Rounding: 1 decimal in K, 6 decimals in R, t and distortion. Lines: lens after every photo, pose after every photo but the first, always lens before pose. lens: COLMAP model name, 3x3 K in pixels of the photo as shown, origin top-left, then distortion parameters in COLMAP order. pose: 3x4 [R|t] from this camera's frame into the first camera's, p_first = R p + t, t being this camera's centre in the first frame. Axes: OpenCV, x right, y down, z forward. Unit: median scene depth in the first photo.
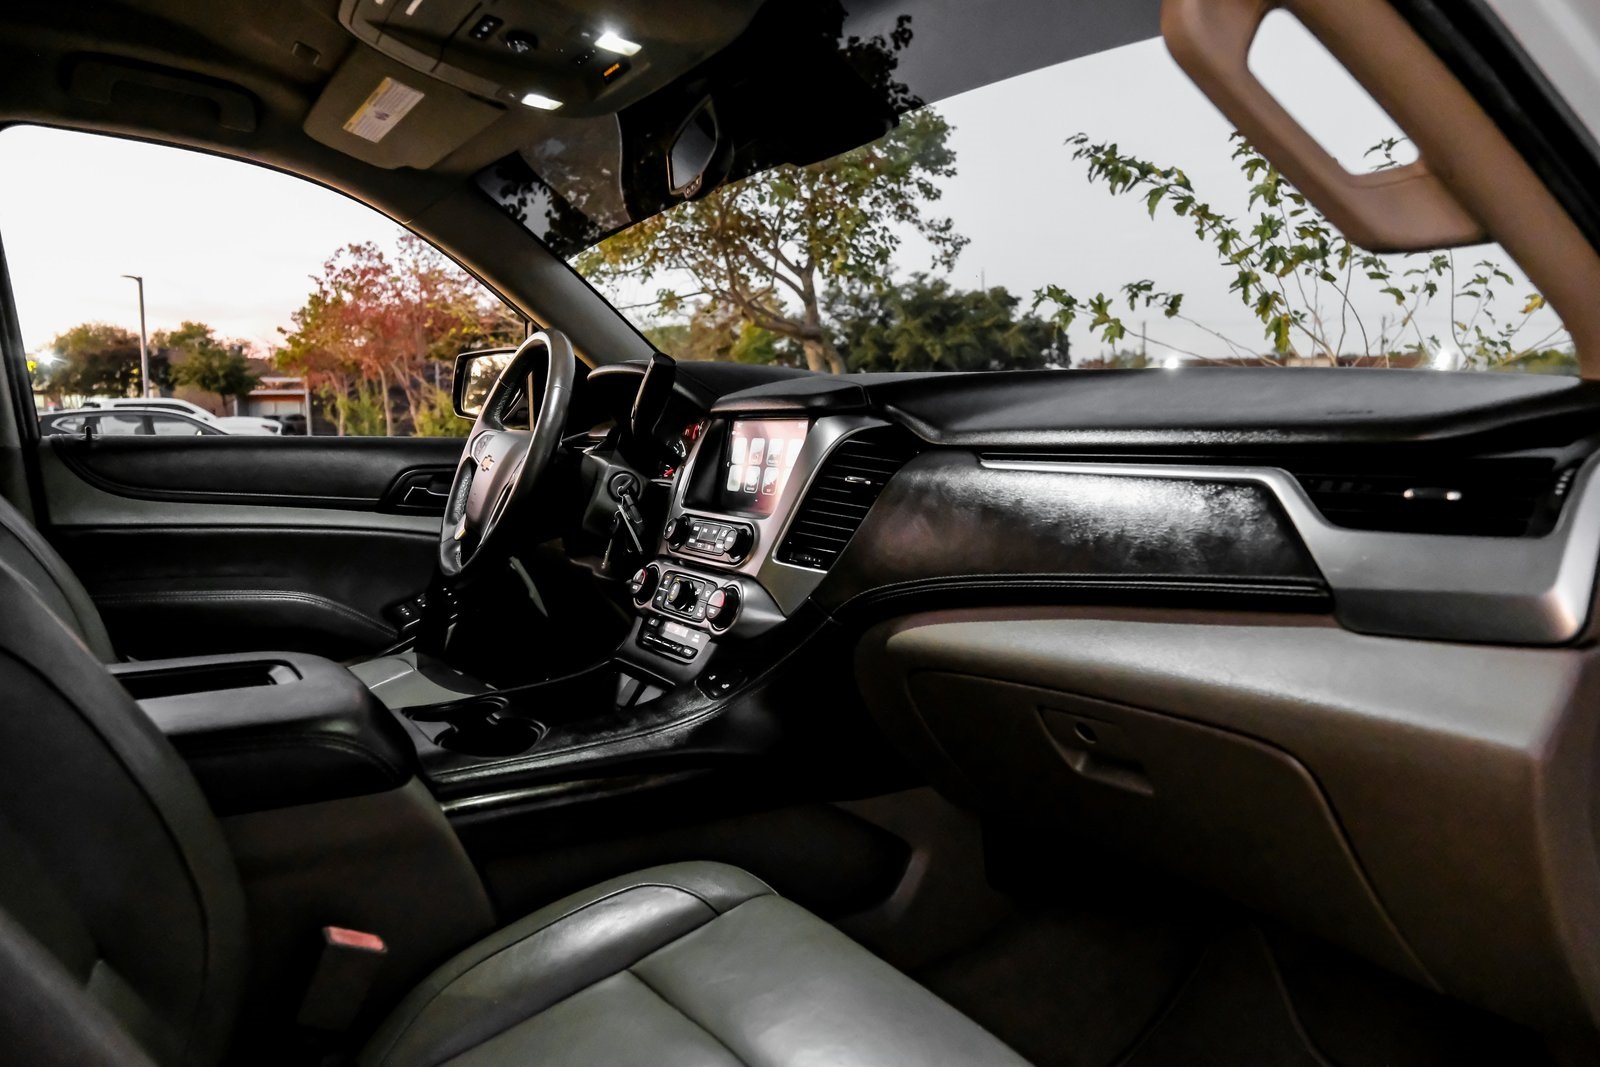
lens RADIAL K [[1099.1, 0, 810.7], [0, 1099.1, 536.8], [0, 0, 1]] dist [-0.052898, 0.071694]
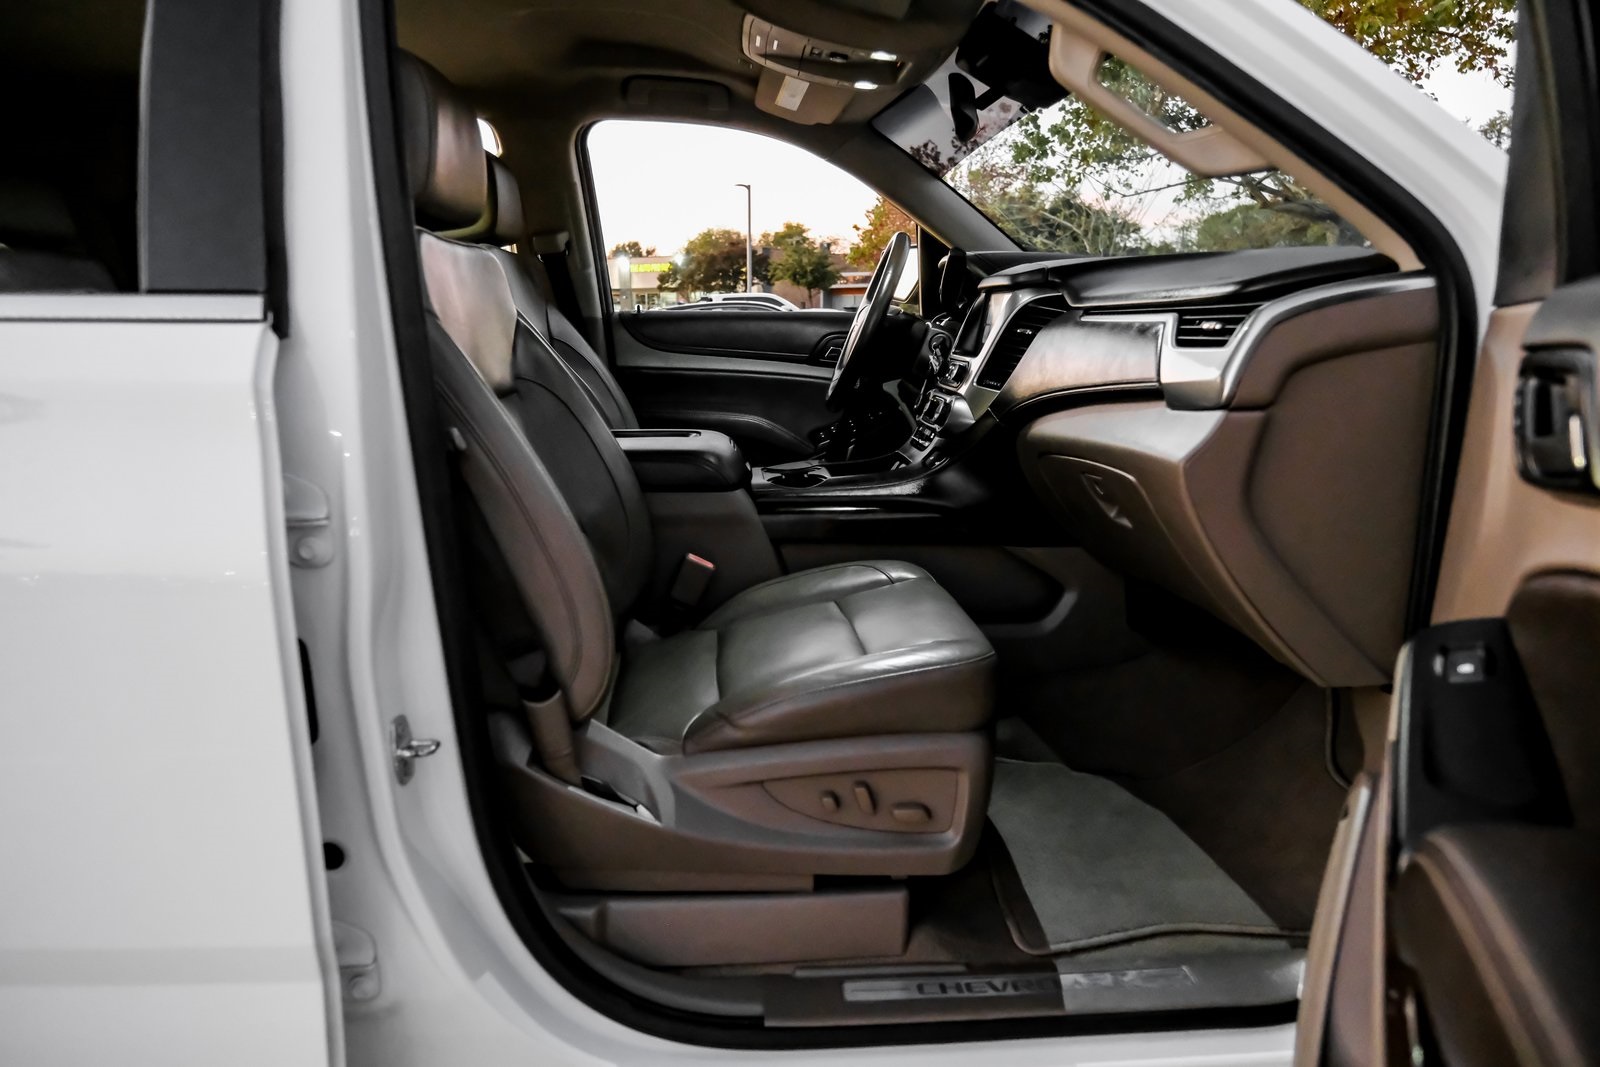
lens RADIAL K [[1099.1, 0, 810.7], [0, 1099.1, 536.8], [0, 0, 1]] dist [-0.052898, 0.071694]
pose [[0.881751, 0.087098, -0.463604, 0.399395], [-0.041424, 0.993306, 0.107827, 0.062192], [0.469892, -0.075873, 0.879457, -0.383348]]
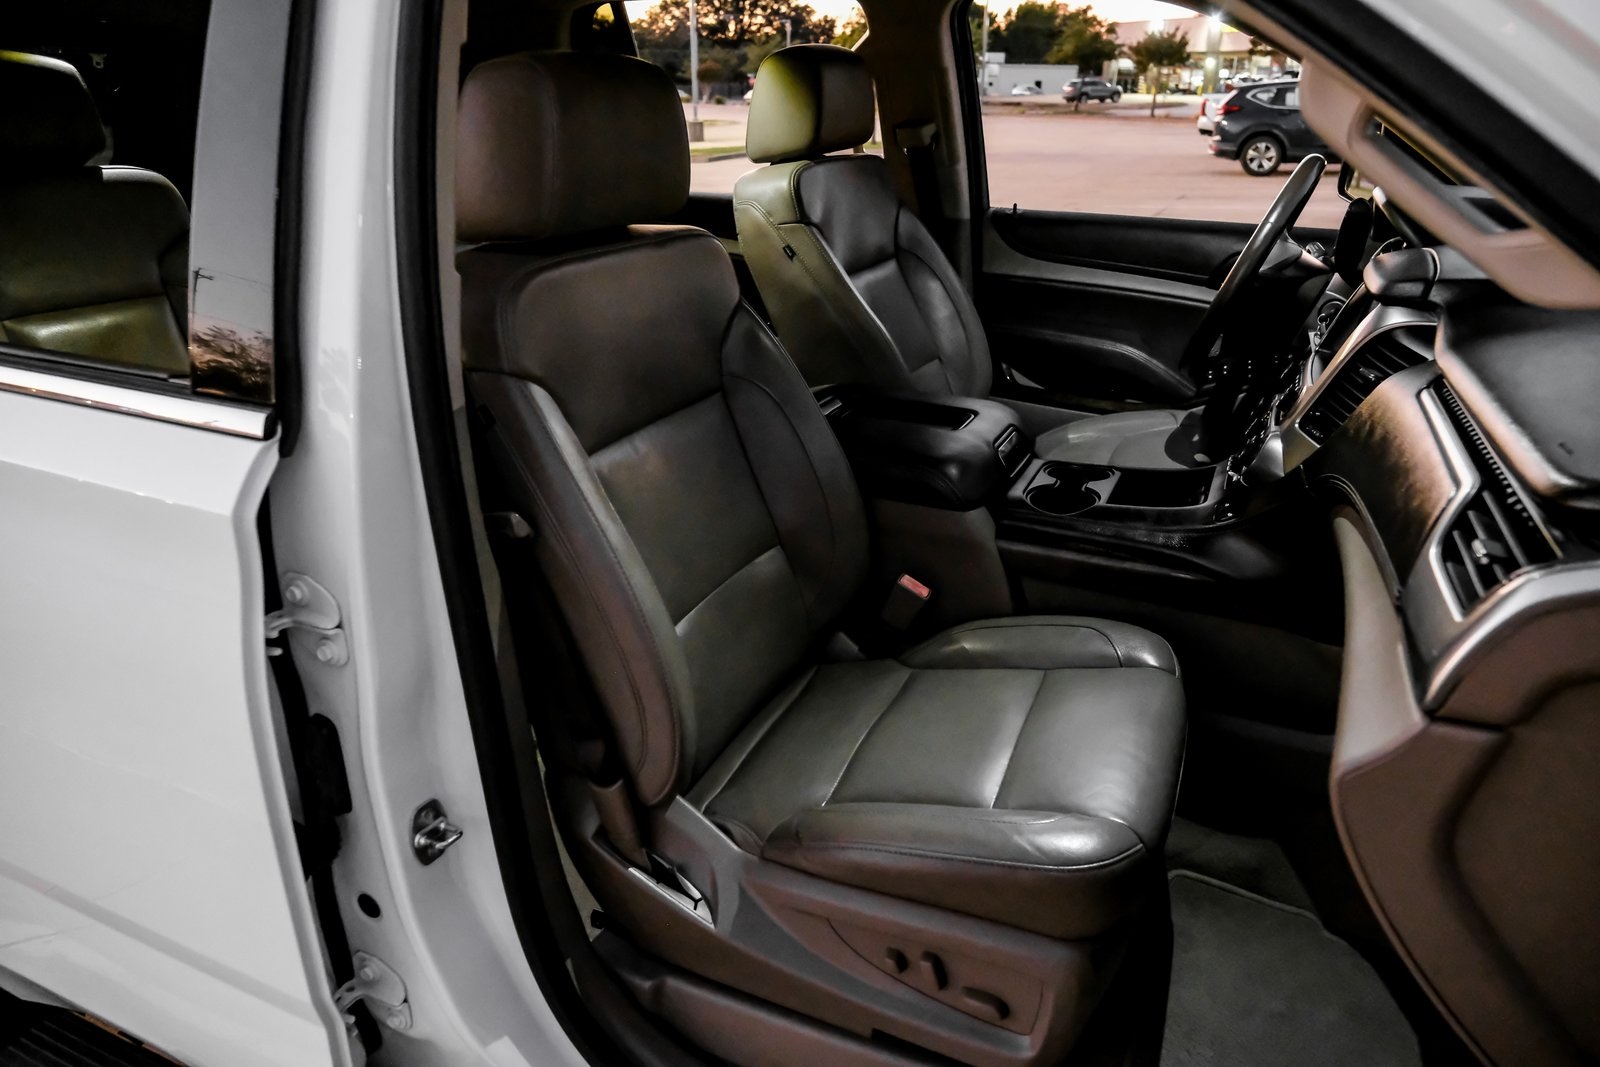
lens RADIAL K [[1099.1, 0, 810.7], [0, 1099.1, 536.8], [0, 0, 1]] dist [-0.052898, 0.071694]
pose [[0.557368, 0.321176, -0.765629, 0.485315], [-0.089185, 0.939974, 0.329387, -0.161835], [0.825462, -0.115307, 0.552555, -0.062318]]
